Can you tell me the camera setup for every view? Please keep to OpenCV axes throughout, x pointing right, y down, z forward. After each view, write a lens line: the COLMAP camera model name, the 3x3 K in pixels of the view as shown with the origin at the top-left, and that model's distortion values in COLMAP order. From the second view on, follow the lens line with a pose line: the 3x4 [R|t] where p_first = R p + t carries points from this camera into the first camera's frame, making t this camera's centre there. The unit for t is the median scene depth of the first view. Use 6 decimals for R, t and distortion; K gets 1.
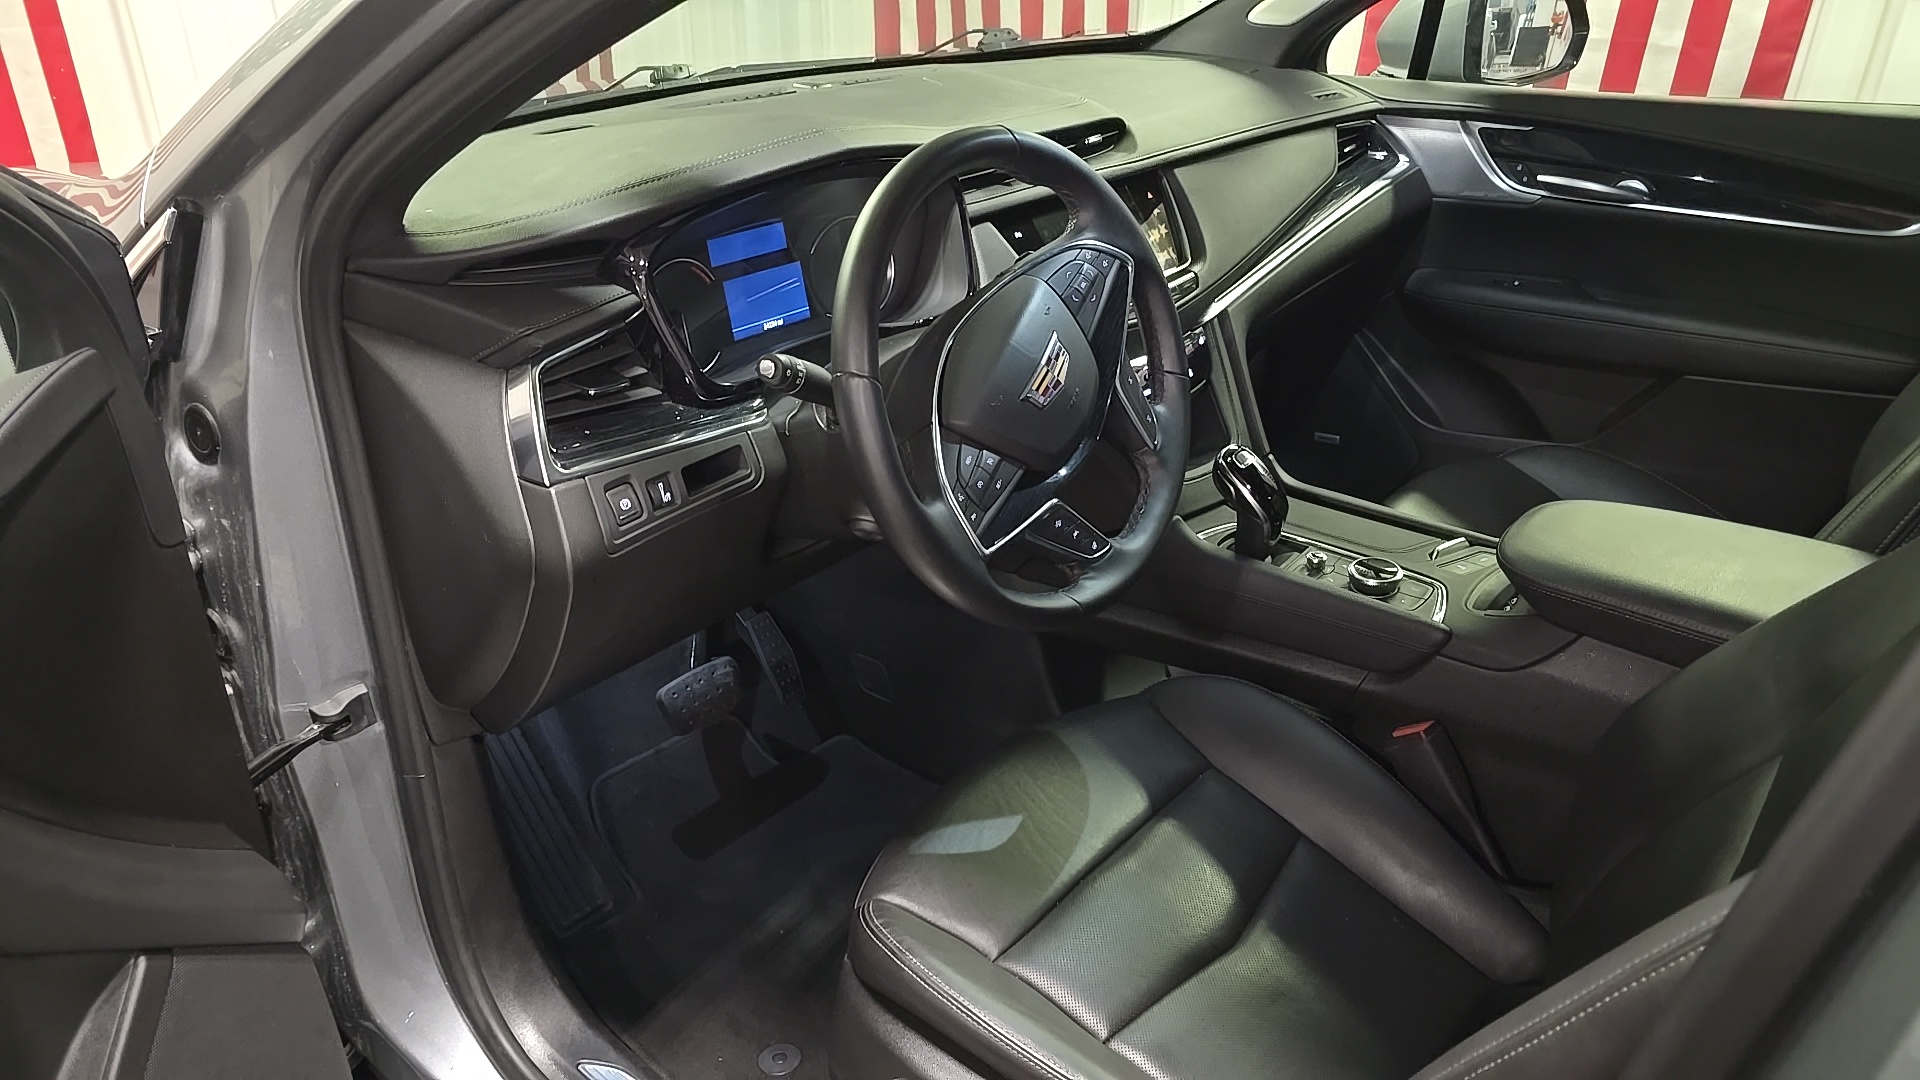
lens RADIAL K [[1284.9, 0, 960.2], [0, 1284.9, 550.4], [0, 0, 1]] dist [0.028437, 0.000849]
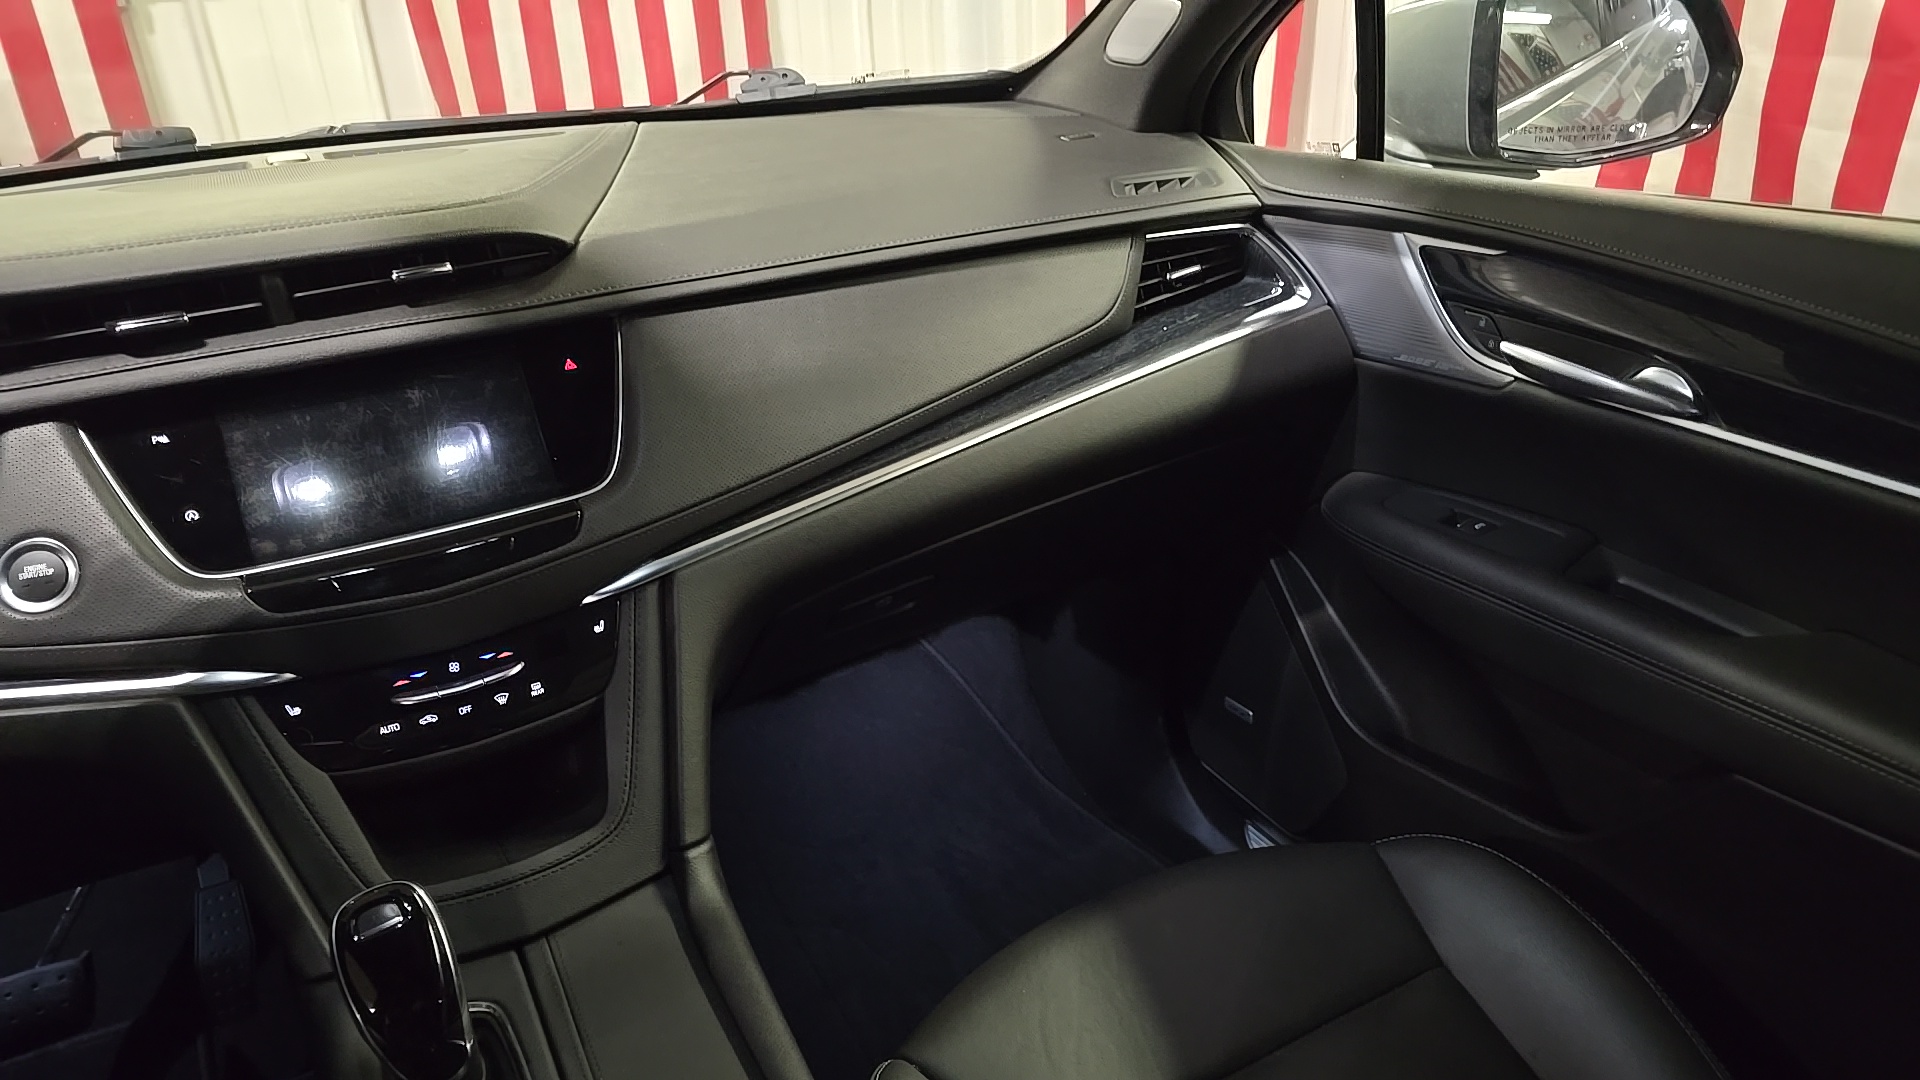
lens RADIAL K [[1287.9, 0, 960.0], [0, 1287.9, 540.0], [0, 0, 1]] dist [0.058071, -0.052846]
pose [[0.931146, 0.117382, -0.345238, 0.431508], [-0.123994, 0.992279, 0.002953, -0.181879], [0.342919, 0.040057, 0.938511, 0.422834]]
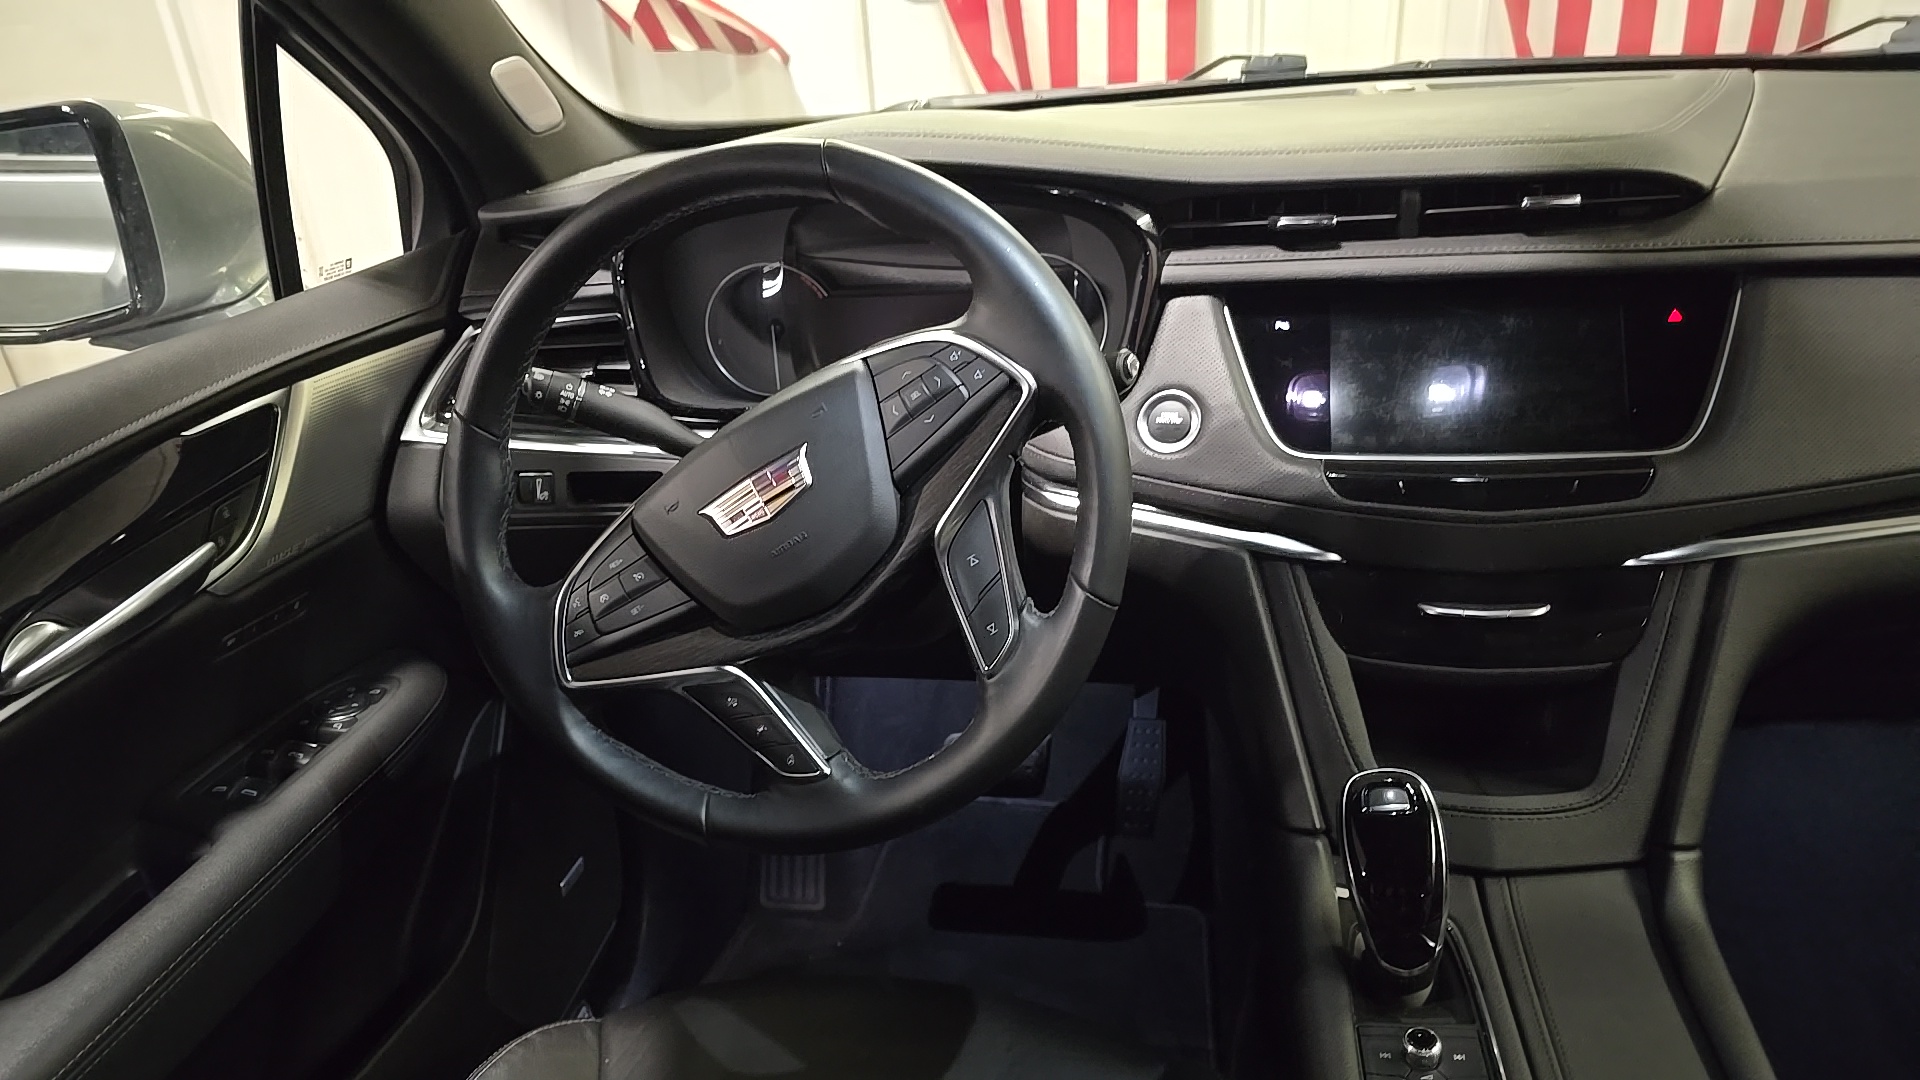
lens RADIAL K [[1284.9, 0, 960.2], [0, 1284.9, 550.4], [0, 0, 1]] dist [0.028437, 0.000849]
pose [[0.527852, 0.335982, -0.780056, 0.371427], [-0.331822, 0.927017, 0.174742, -0.147542], [0.781835, 0.166602, 0.600814, 0.368597]]
